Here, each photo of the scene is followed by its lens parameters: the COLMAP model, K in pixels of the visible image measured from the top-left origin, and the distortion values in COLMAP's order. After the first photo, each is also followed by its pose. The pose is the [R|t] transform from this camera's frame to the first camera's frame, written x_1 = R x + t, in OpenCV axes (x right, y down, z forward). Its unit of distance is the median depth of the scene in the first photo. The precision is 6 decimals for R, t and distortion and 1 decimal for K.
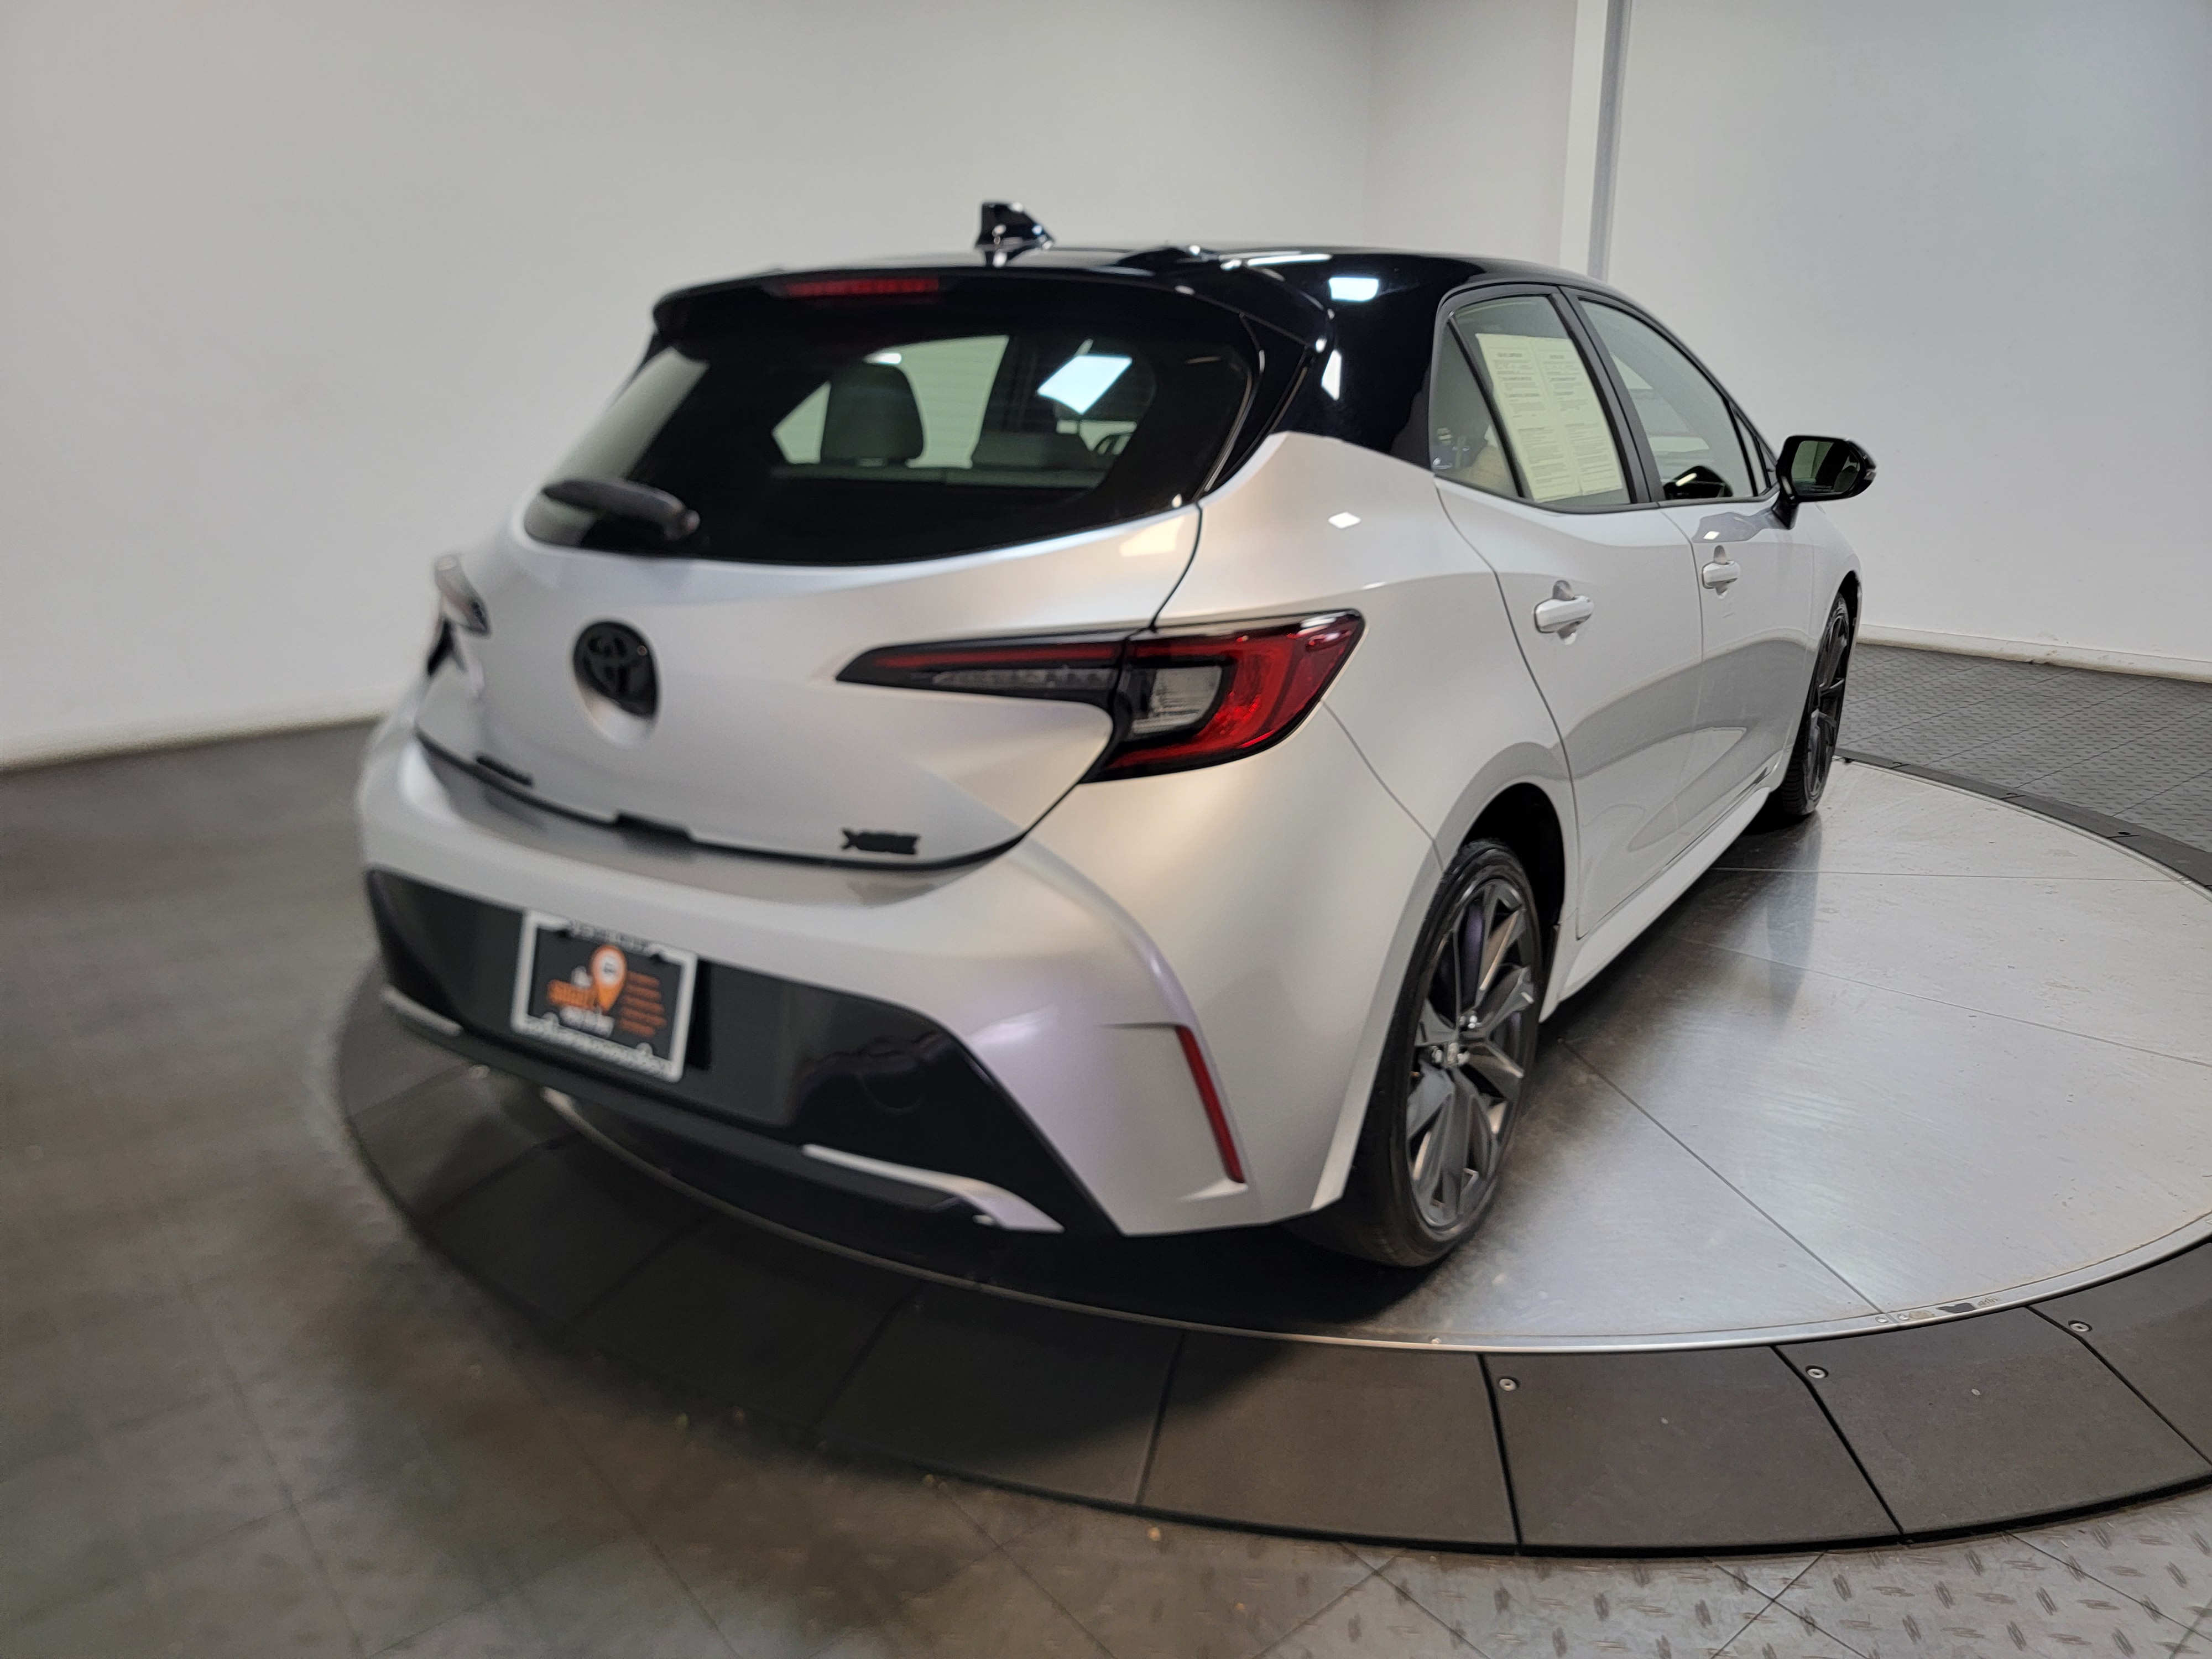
lens RADIAL K [[1572.8, 0, 1046.1], [0, 1572.8, 839.2], [0, 0, 1]] dist [0.052644, -0.000689]
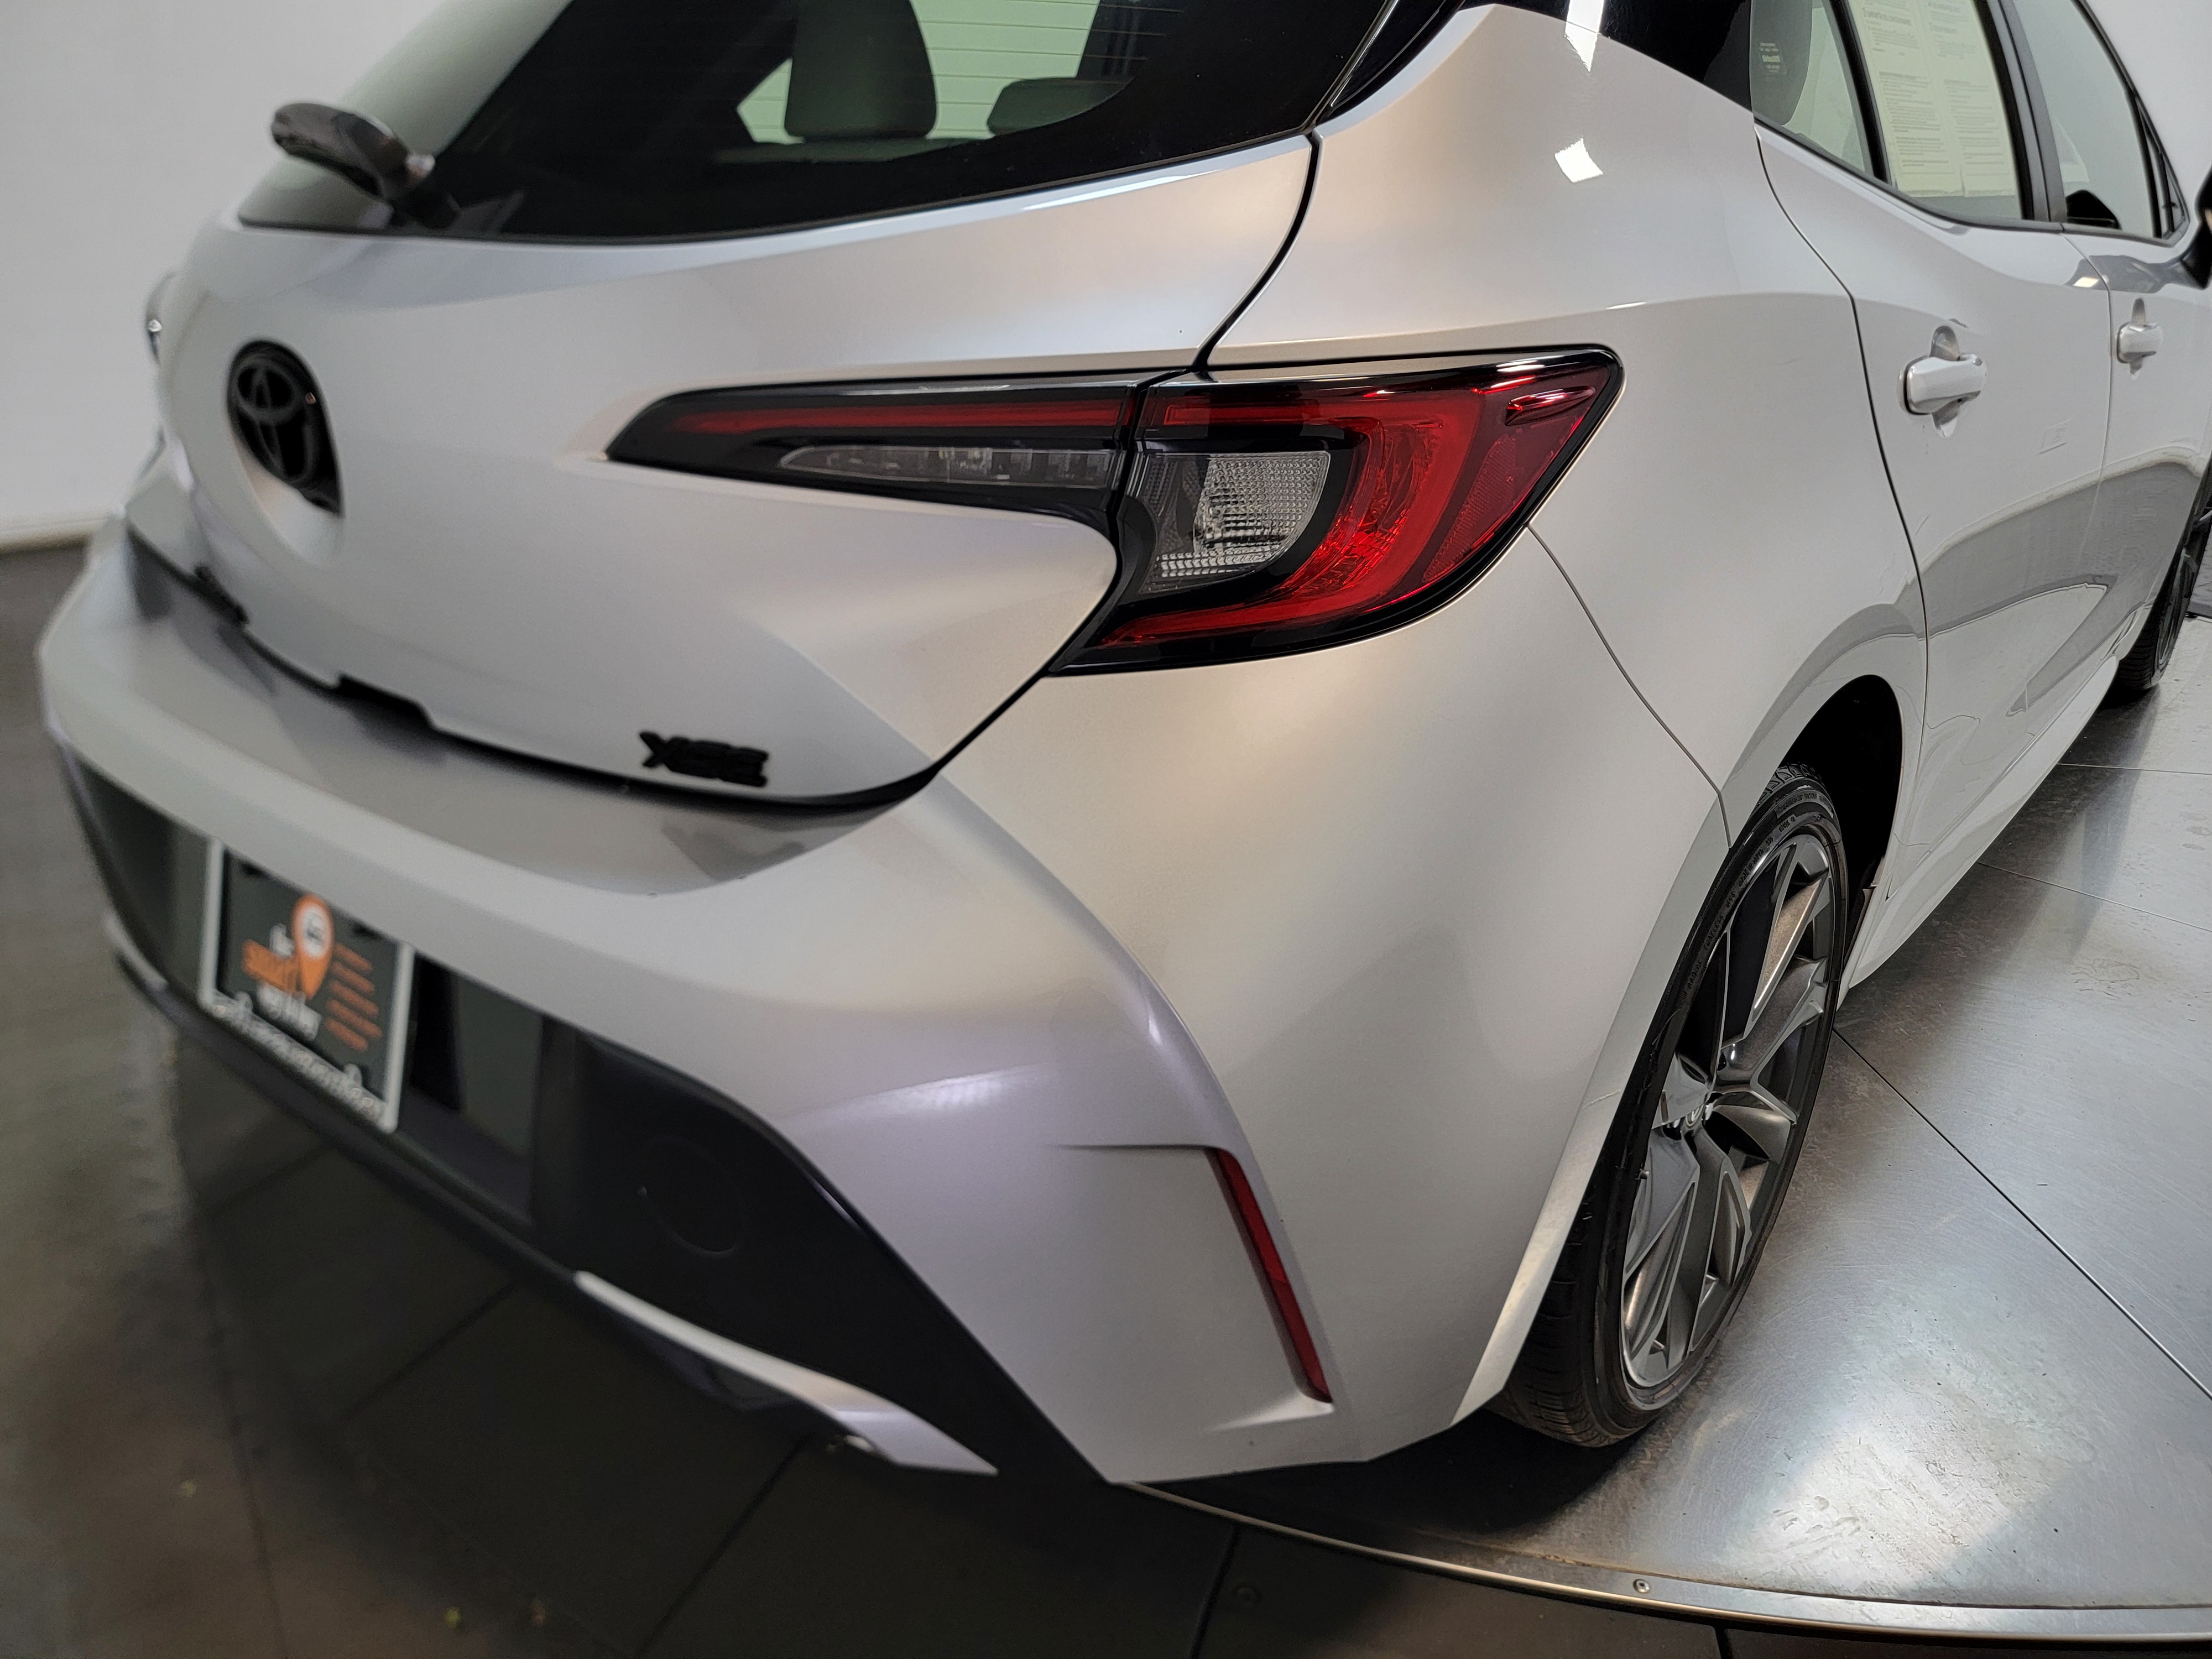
lens RADIAL K [[1512.4, 0, 1116.5], [0, 1512.4, 827.9], [0, 0, 1]] dist [0.071880, -0.058748]
pose [[0.997221, 0.042178, -0.061413, 0.071871], [-0.034556, 0.992139, 0.120274, -0.042495], [0.066003, -0.117818, 0.990839, 0.463984]]
